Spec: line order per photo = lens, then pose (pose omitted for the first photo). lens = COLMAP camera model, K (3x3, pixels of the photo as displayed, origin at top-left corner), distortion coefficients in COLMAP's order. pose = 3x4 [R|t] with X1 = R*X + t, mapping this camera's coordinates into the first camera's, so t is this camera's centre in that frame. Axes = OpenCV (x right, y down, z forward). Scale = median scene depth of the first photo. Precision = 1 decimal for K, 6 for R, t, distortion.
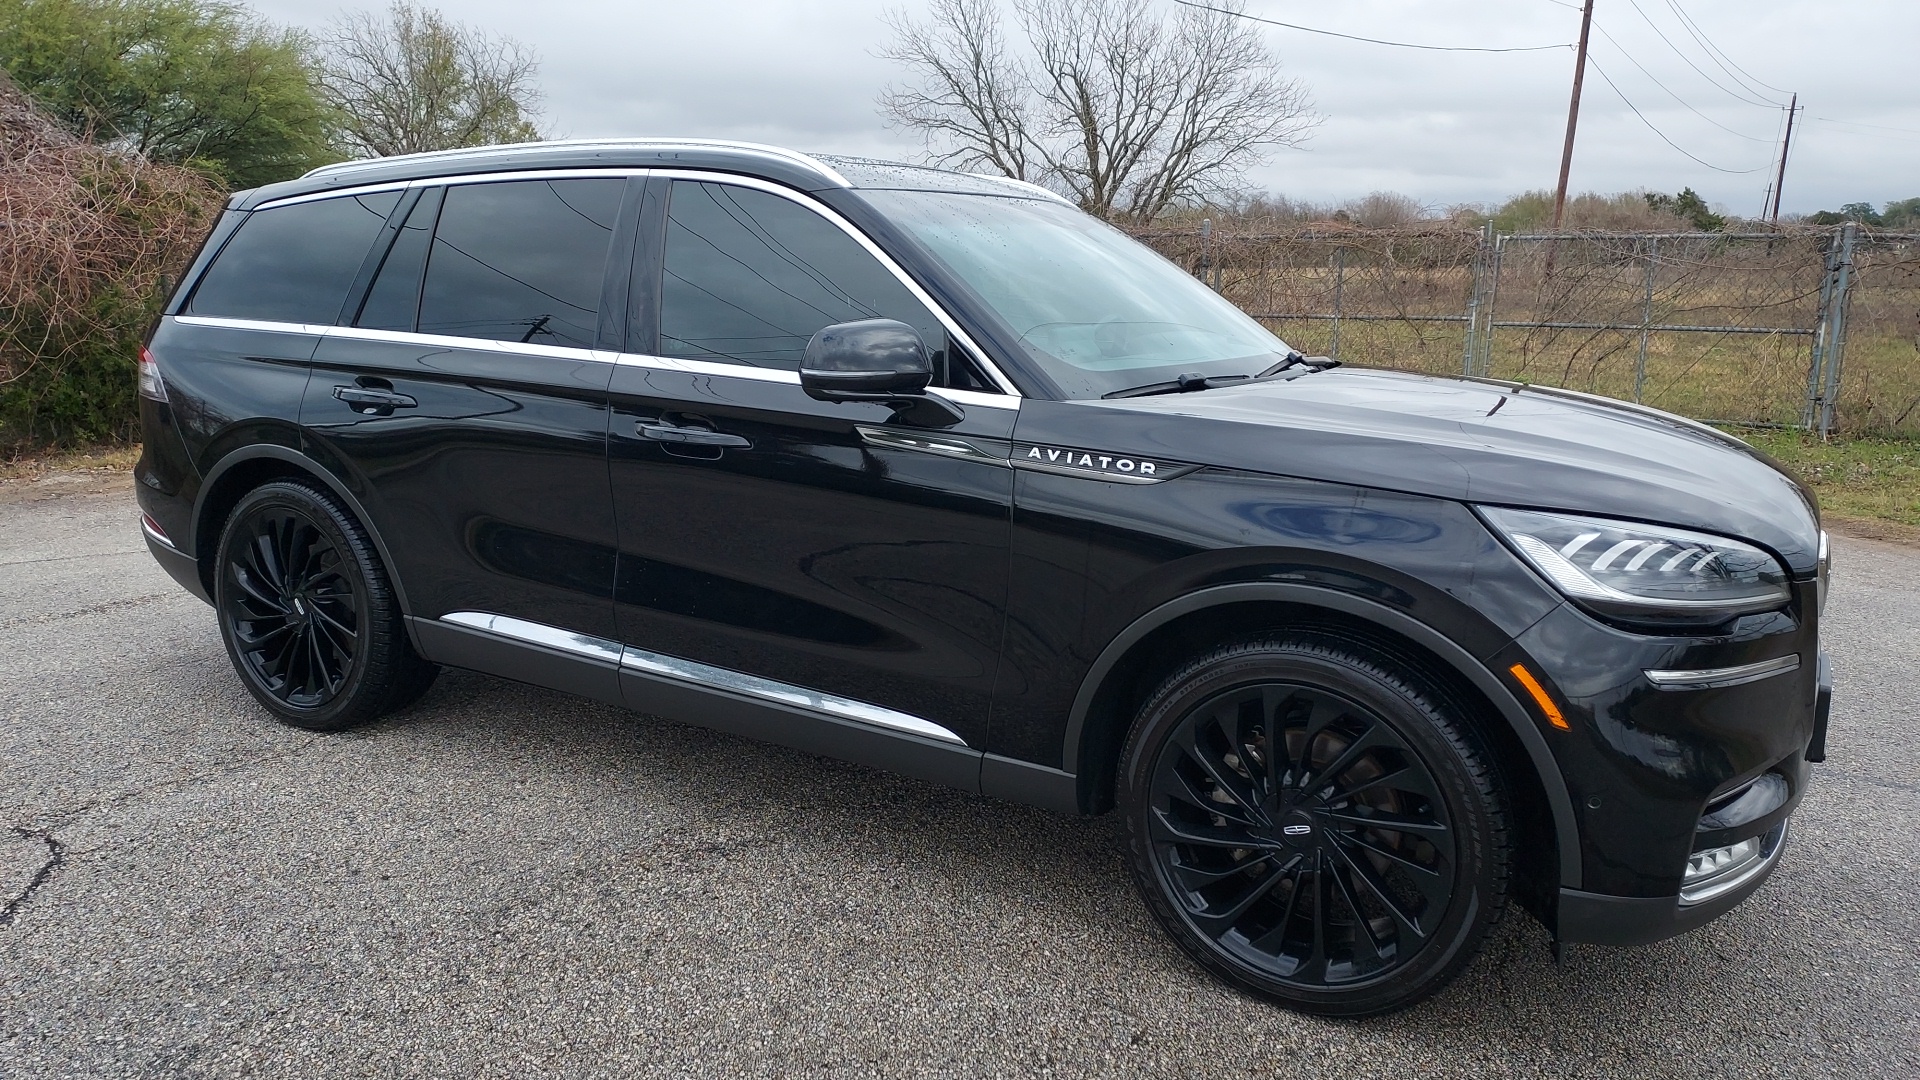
lens RADIAL K [[1419.6, 0, 962.0], [0, 1419.6, 541.3], [0, 0, 1]] dist [0.079140, -0.002857]
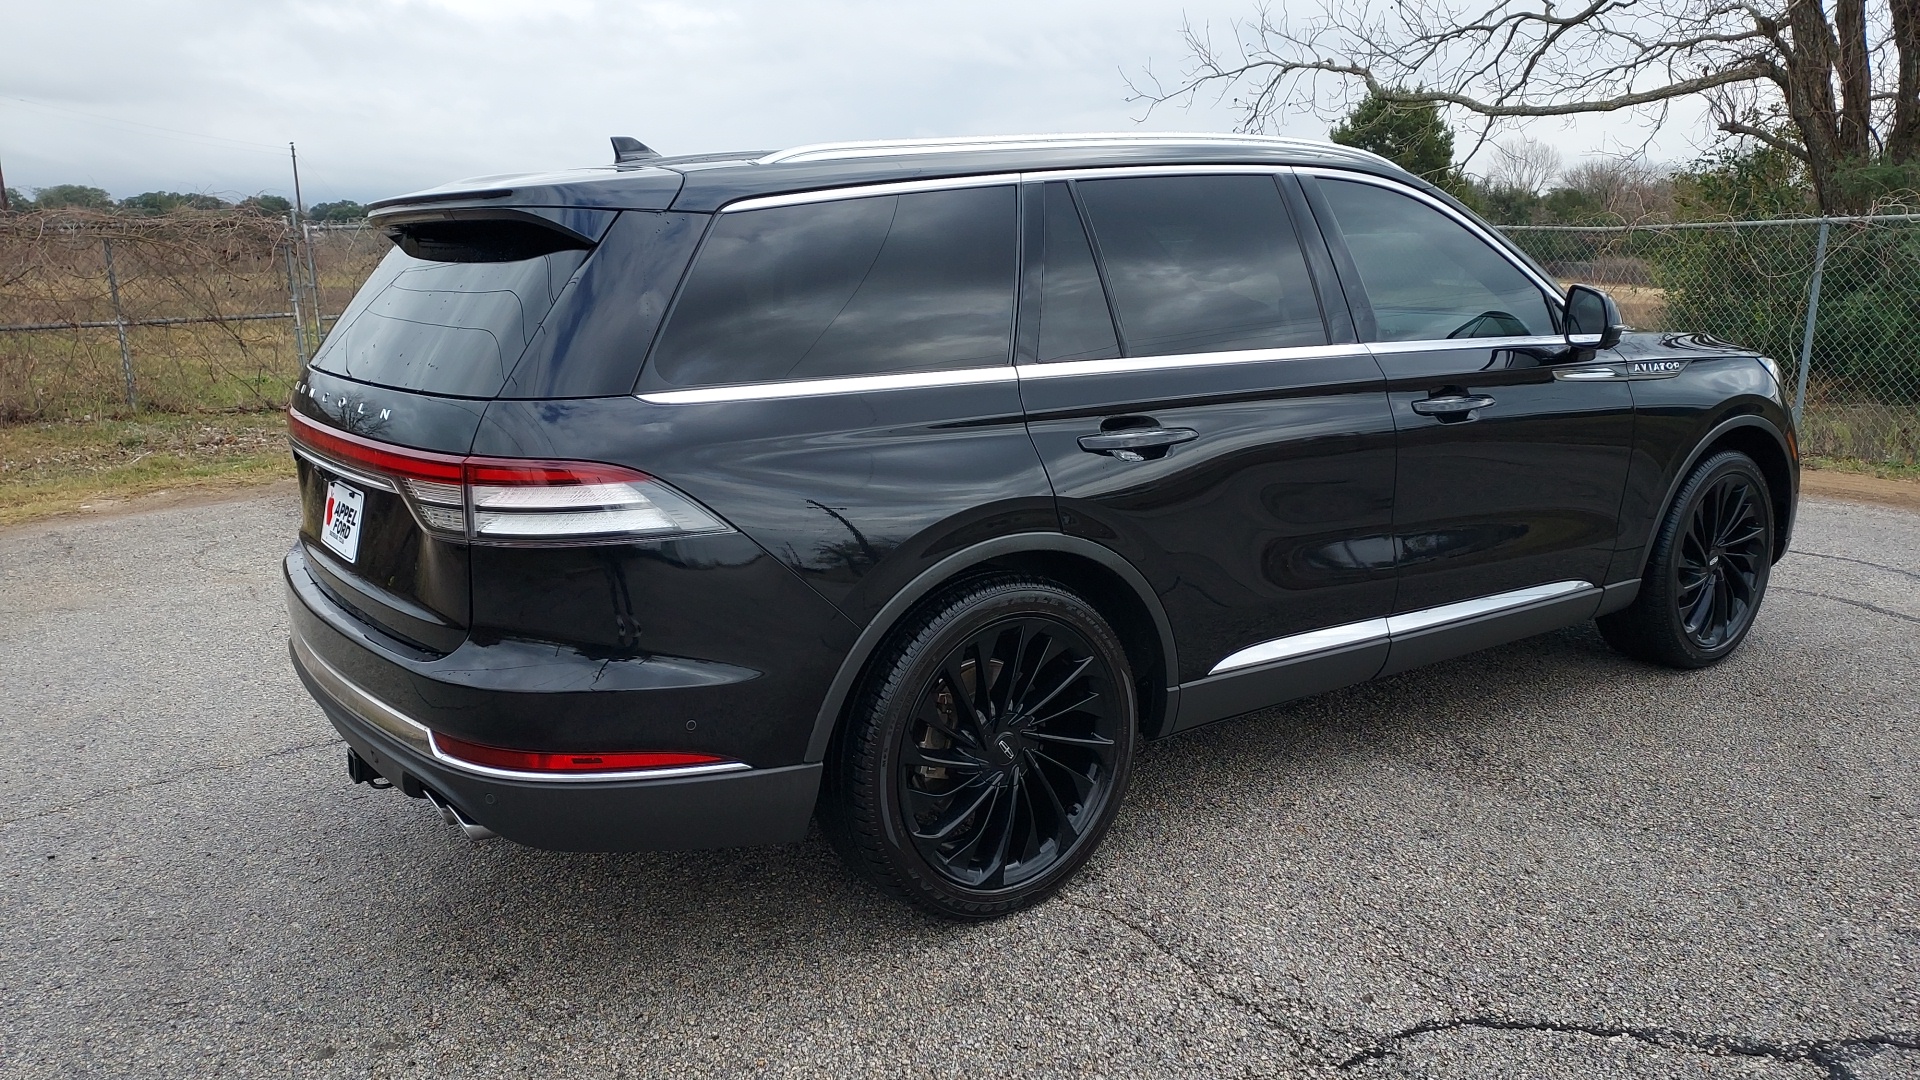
lens RADIAL K [[1403.8, 0, 961.1], [0, 1403.8, 534.0], [0, 0, 1]] dist [-0.042799, 0.053947]
pose [[0.425088, -0.215999, 0.879002, -0.850483], [0.201511, 0.969322, 0.140742, -0.131879], [-0.882436, 0.117301, 0.455573, 0.533766]]
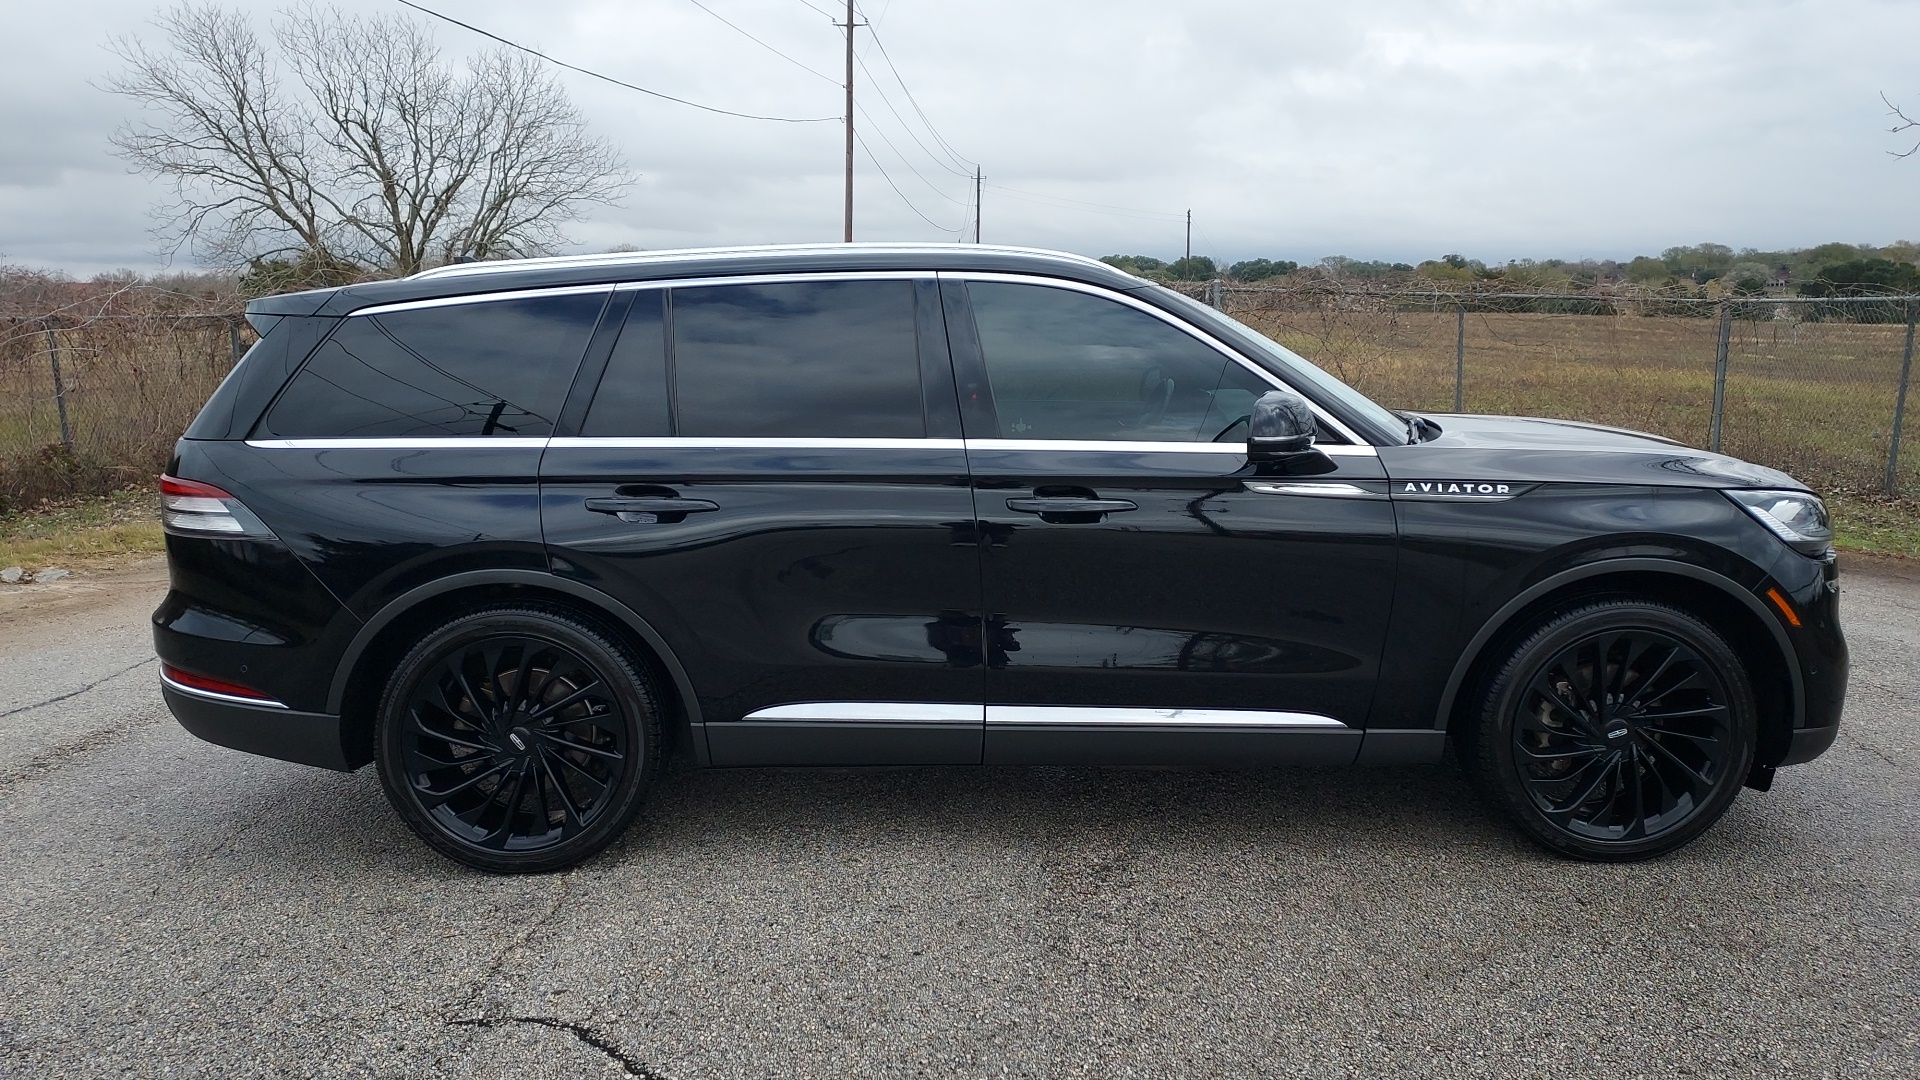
lens RADIAL K [[1415.6, 0, 1003.8], [0, 1415.6, 540.2], [0, 0, 1]] dist [0.049572, 0.001555]
pose [[0.861387, -0.111898, 0.495471, -0.498908], [0.128569, 0.991700, 0.000448, -0.033965], [-0.491409, 0.063316, 0.868624, 0.031328]]
